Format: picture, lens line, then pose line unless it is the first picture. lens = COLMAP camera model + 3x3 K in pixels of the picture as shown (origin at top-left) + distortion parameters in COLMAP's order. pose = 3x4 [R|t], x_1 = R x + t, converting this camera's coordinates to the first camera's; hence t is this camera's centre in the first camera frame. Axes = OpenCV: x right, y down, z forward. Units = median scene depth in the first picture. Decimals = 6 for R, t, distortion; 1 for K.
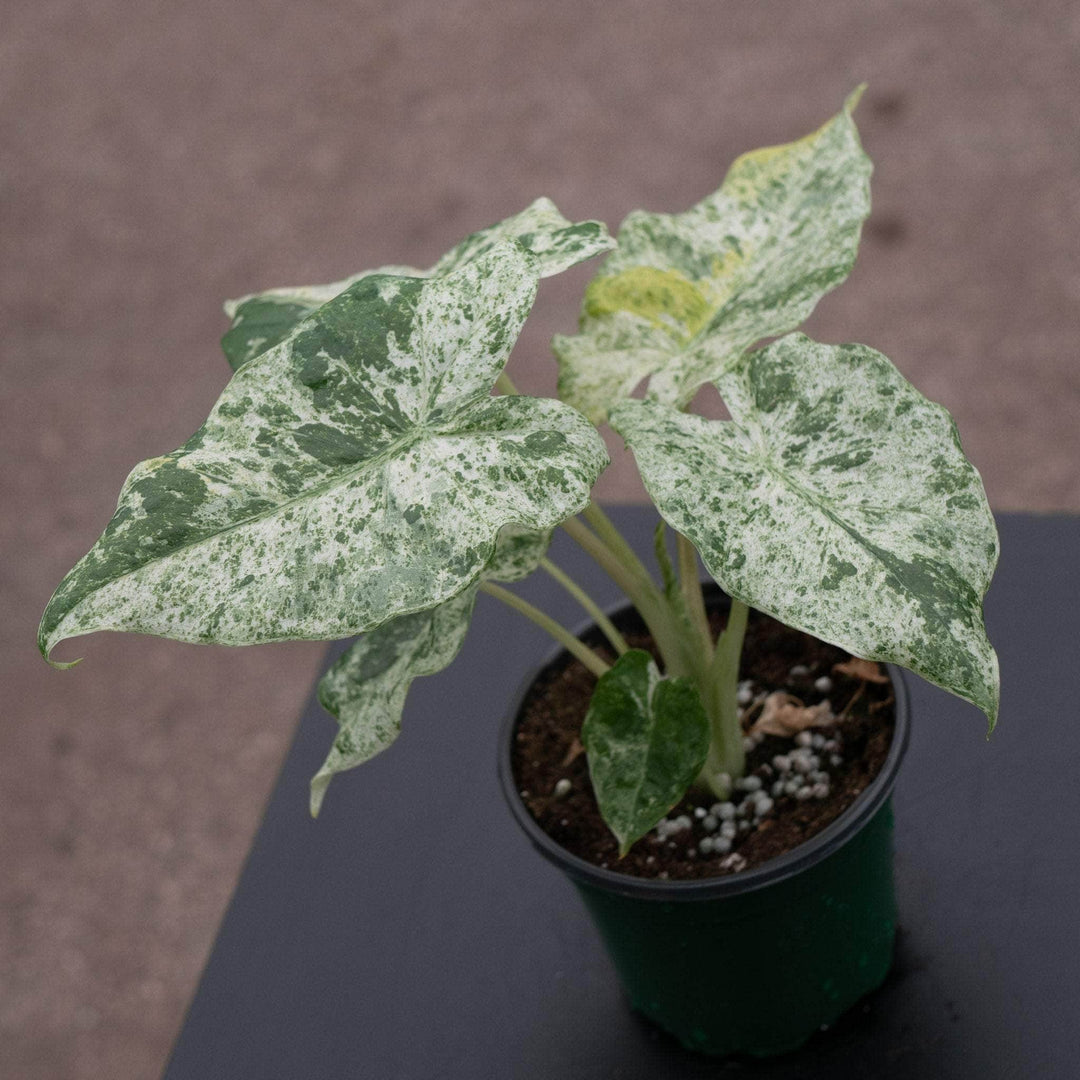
lens RADIAL K [[2334.2, 0, 539.8], [0, 2334.2, 536.8], [0, 0, 1]] dist [0.009962, 0.000000]
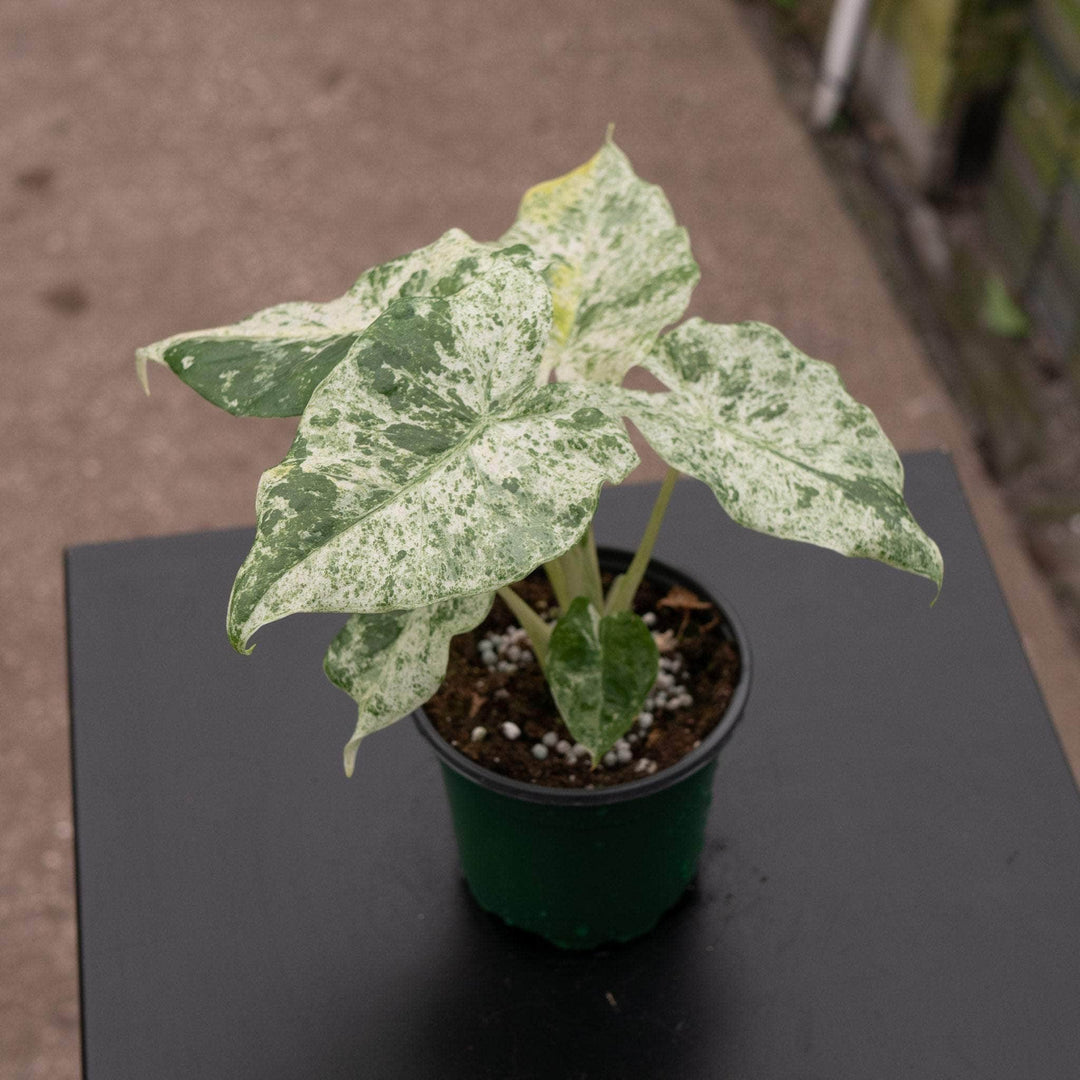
lens RADIAL K [[2334.2, 0, 540.5], [0, 2334.2, 542.6], [0, 0, 1]] dist [0.009962, 0.000000]
pose [[0.911695, -0.125920, 0.391097, -0.500526], [0.137291, 0.990530, -0.001125, 0.022385], [-0.387252, 0.054720, 0.920349, -0.112976]]
